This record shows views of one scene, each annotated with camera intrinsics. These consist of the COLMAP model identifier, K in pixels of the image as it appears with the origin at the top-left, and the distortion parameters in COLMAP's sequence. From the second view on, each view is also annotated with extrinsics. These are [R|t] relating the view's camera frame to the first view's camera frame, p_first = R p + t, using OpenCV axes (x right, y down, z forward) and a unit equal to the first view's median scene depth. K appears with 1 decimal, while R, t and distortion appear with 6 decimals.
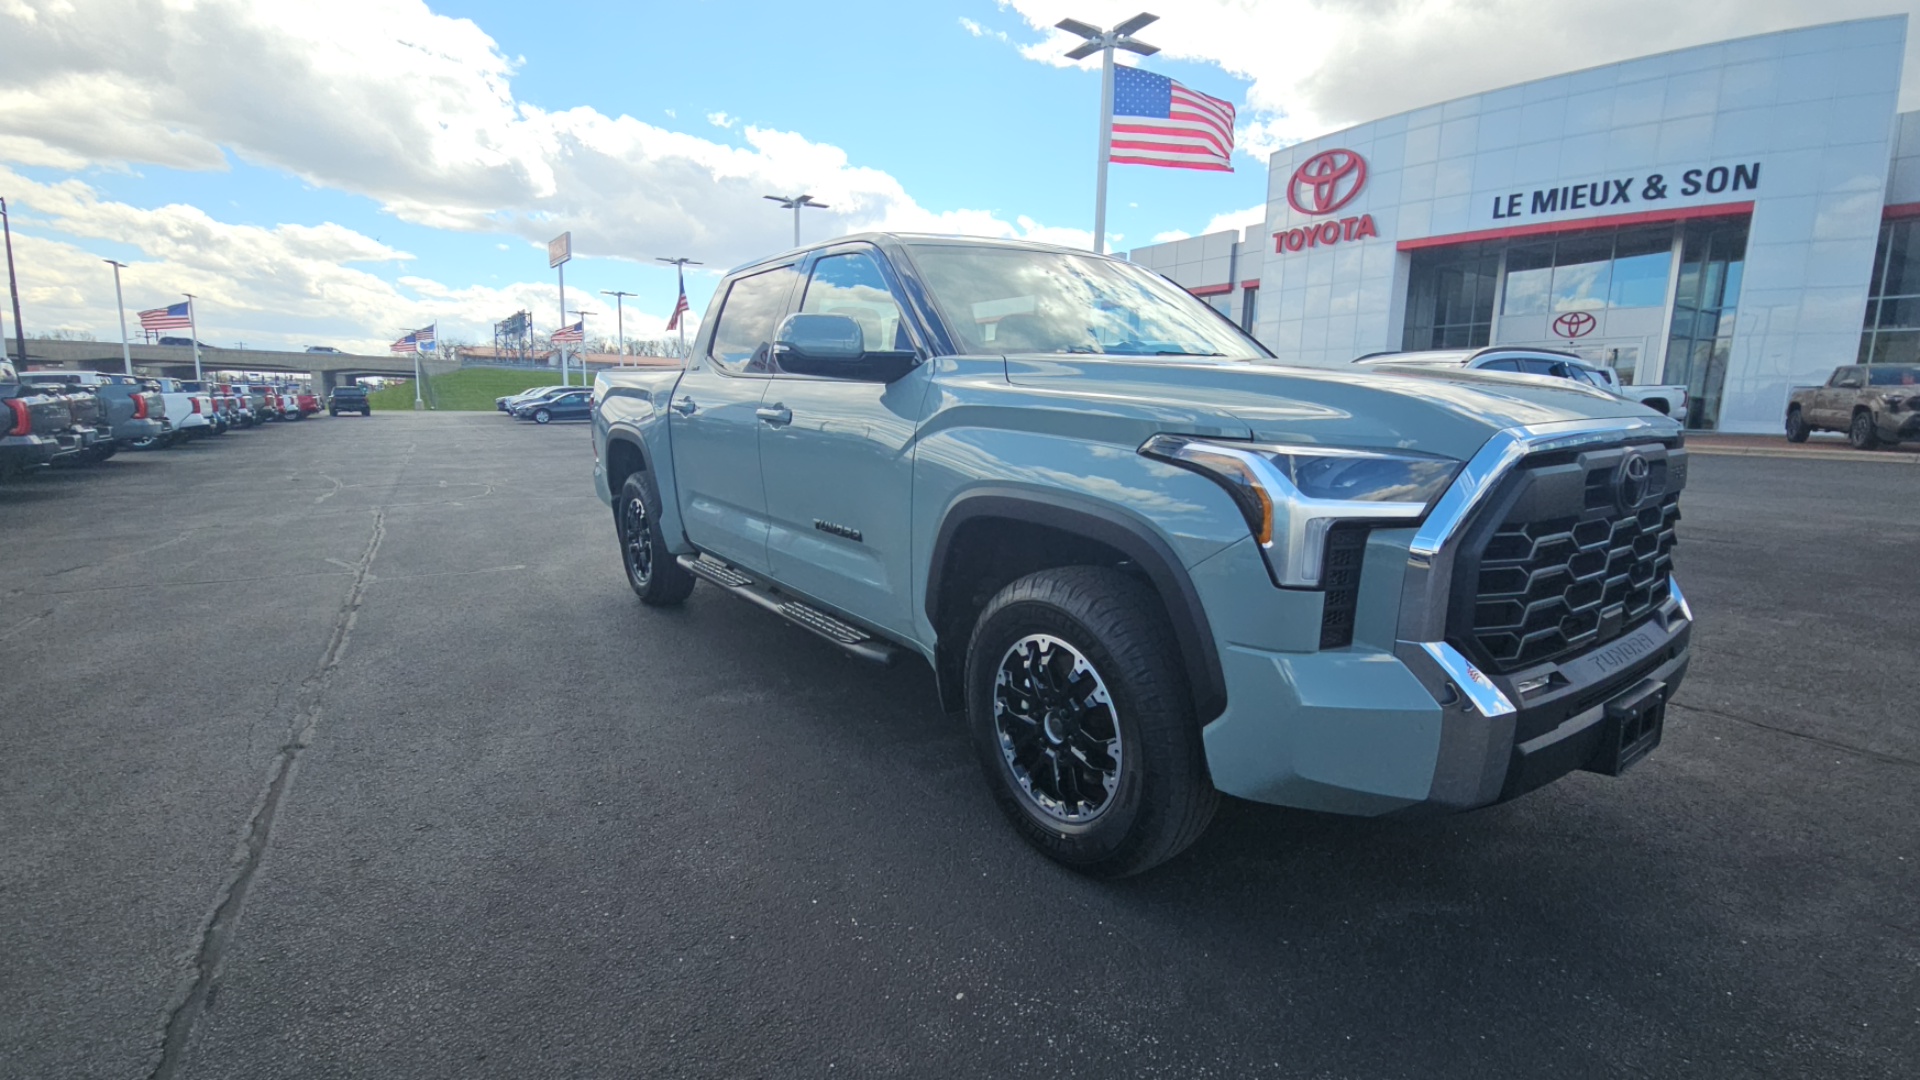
lens RADIAL K [[857.8, 0, 968.5], [0, 857.8, 528.9], [0, 0, 1]] dist [0.008886, -0.006566]
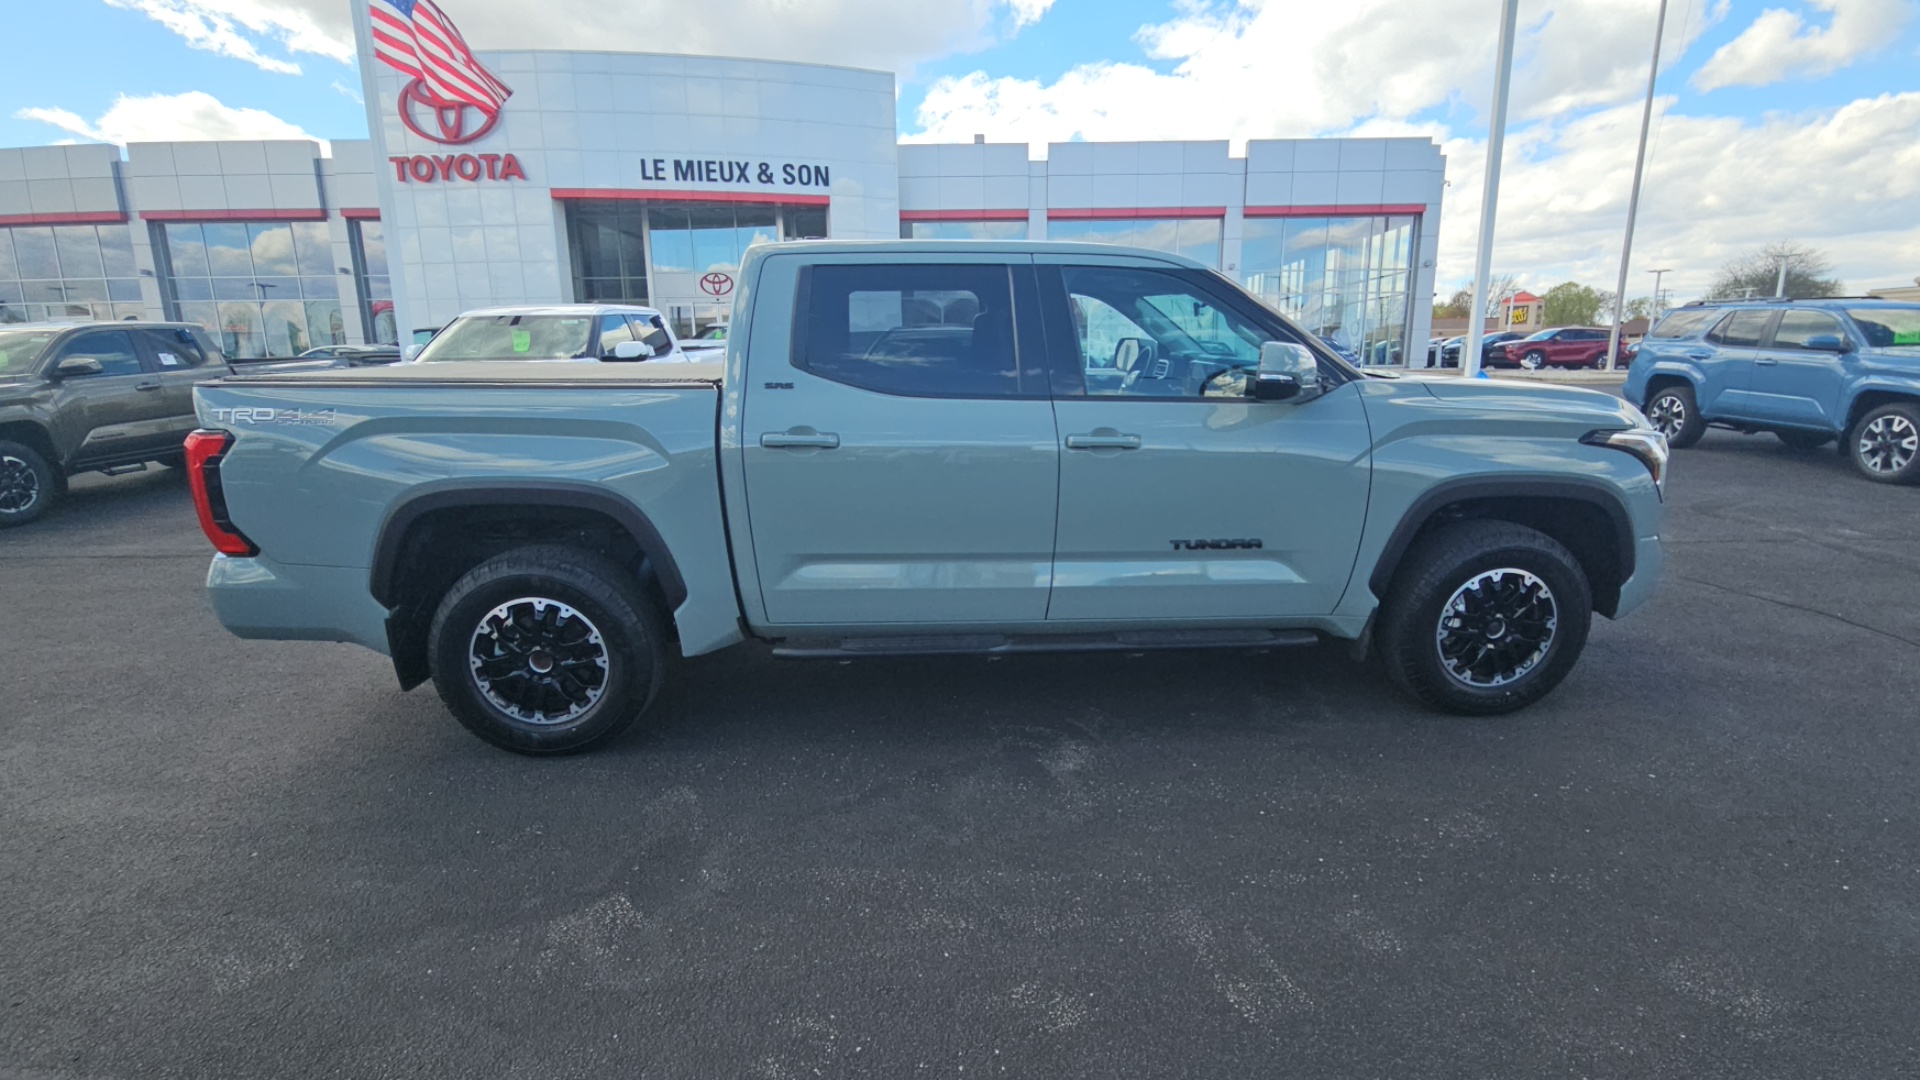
lens RADIAL K [[857.8, 0, 979.7], [0, 857.8, 536.7], [0, 0, 1]] dist [0.008886, -0.006566]
pose [[0.542235, -0.199178, 0.816278, -0.130650], [0.141084, 0.979287, 0.145234, -0.022498], [-0.828297, 0.036413, 0.559104, 0.073788]]
